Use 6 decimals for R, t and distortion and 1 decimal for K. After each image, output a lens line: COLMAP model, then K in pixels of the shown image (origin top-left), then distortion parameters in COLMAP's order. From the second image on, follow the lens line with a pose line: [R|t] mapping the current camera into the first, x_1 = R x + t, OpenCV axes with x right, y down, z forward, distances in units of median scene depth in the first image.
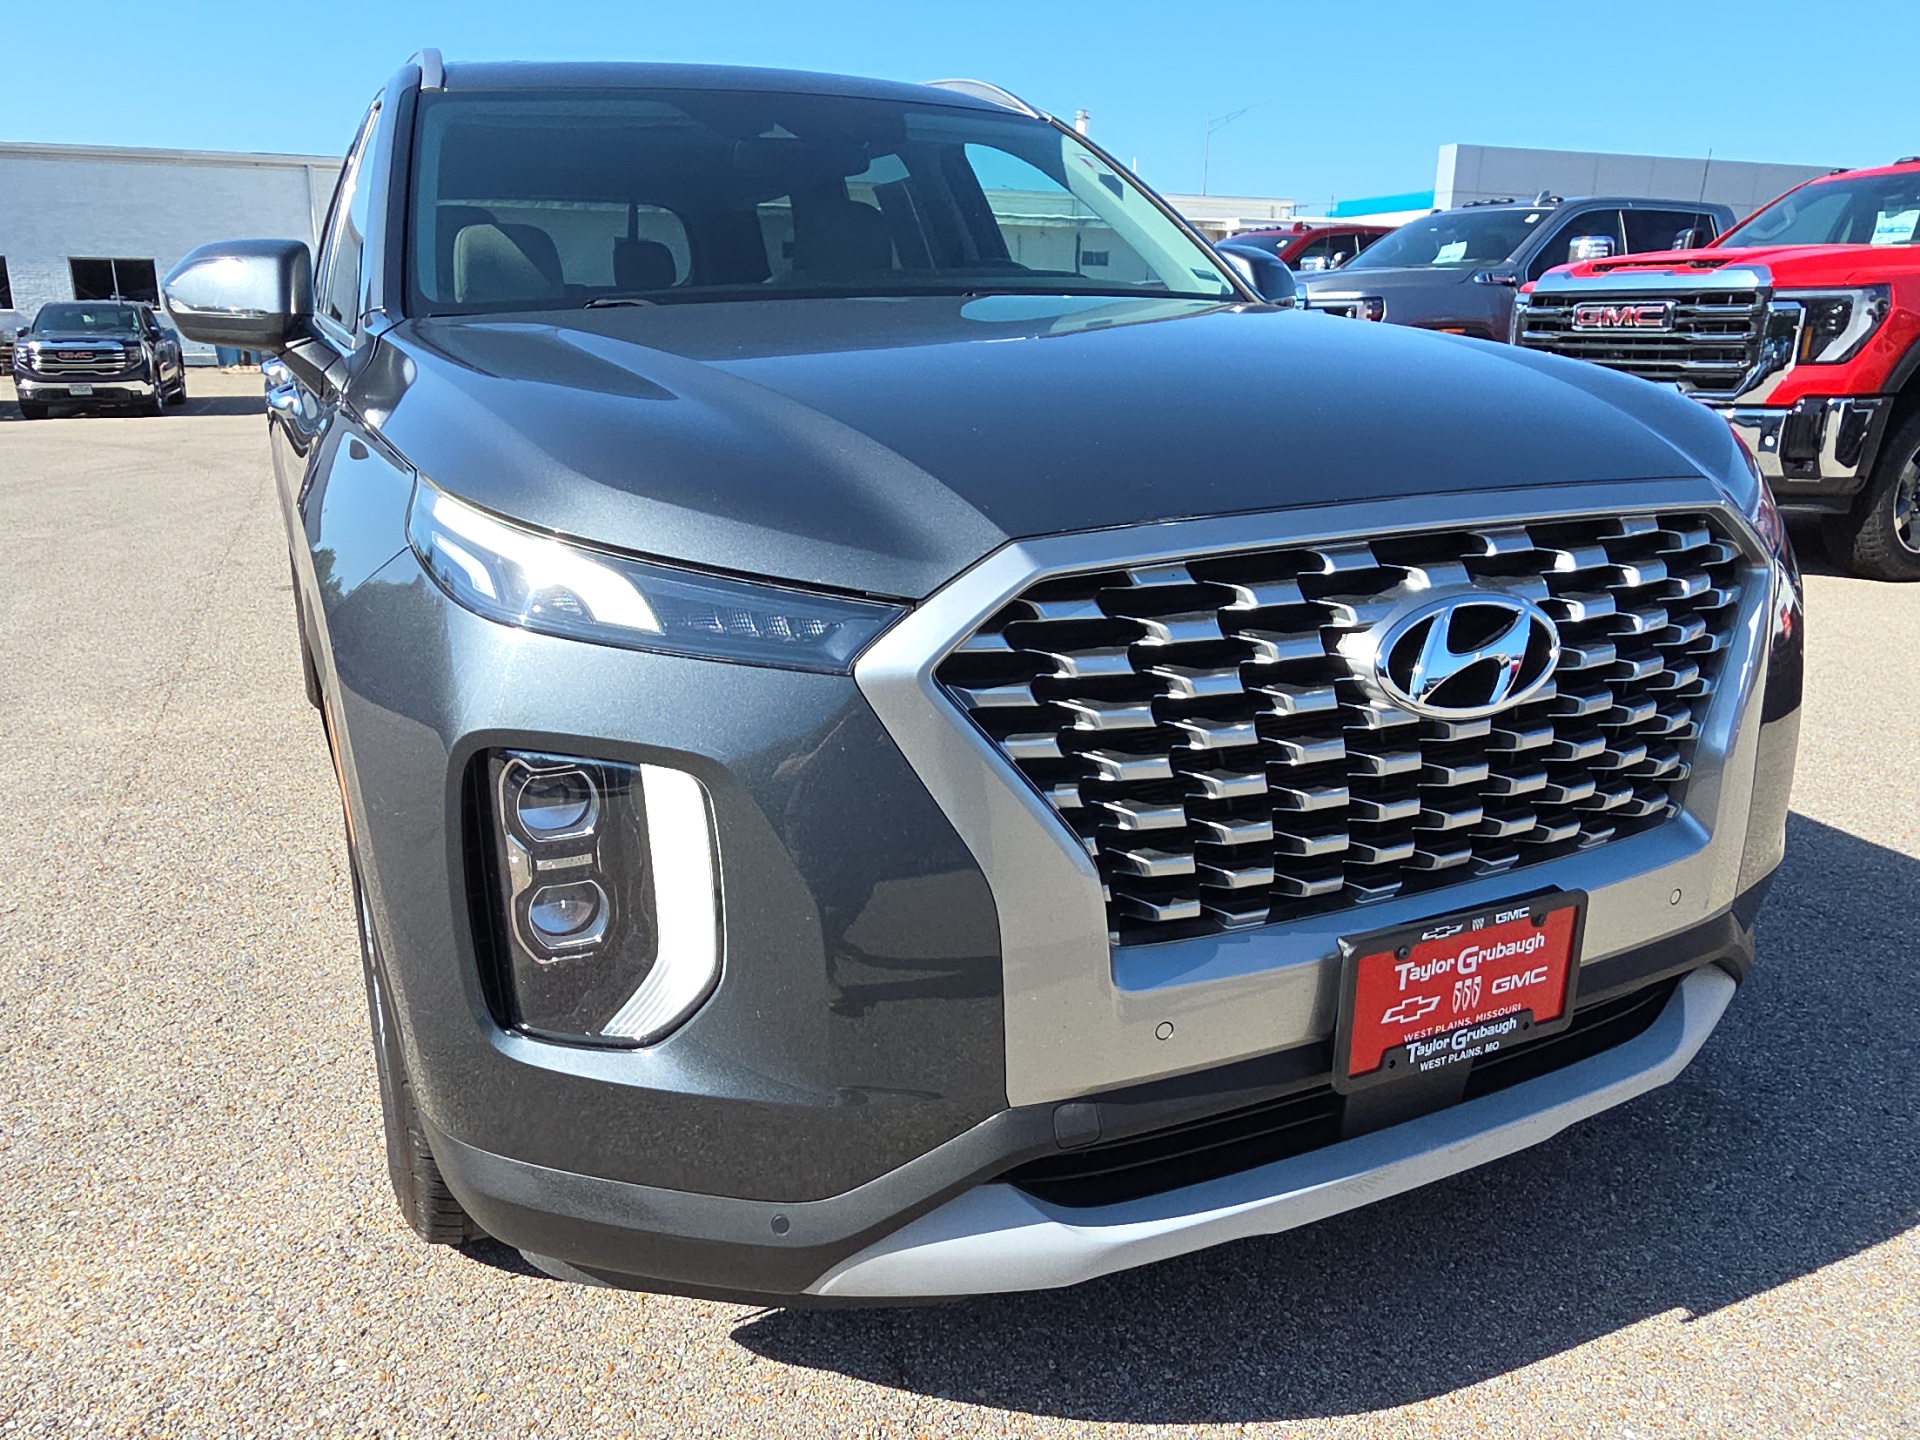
lens RADIAL K [[1414.5, 0, 956.3], [0, 1414.5, 728.4], [0, 0, 1]] dist [0.000854, 0.005125]
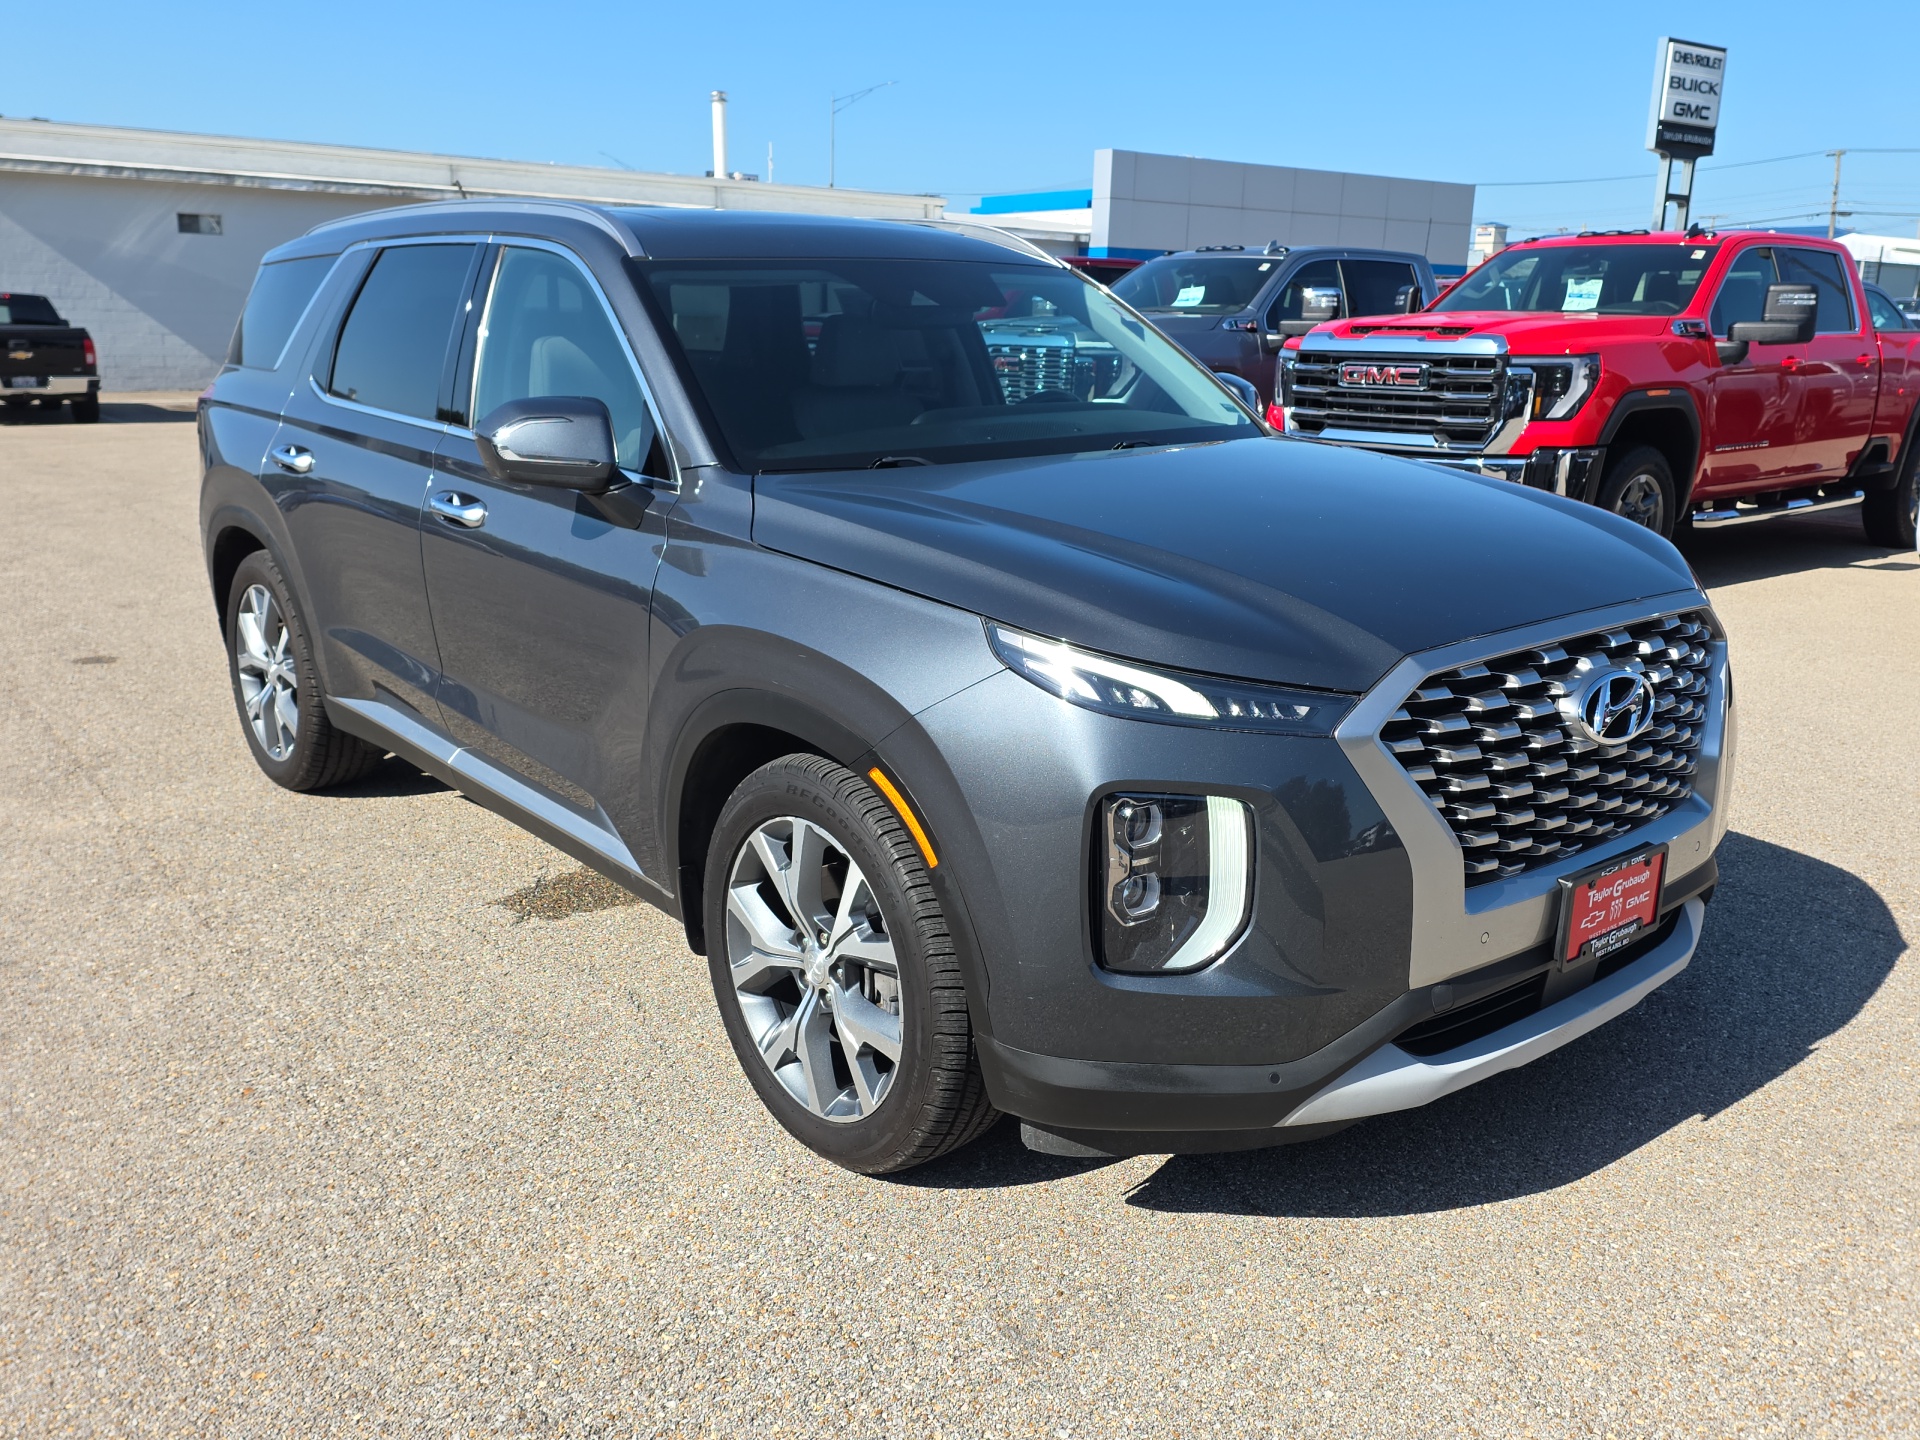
lens RADIAL K [[1571.3, 0, 966.4], [0, 1571.3, 708.5], [0, 0, 1]] dist [0.059090, -0.066515]
pose [[0.969358, -0.046706, 0.241171, -0.839626], [0.055469, 0.998019, -0.029672, -0.035856], [-0.239308, 0.042140, 0.970029, -0.653598]]
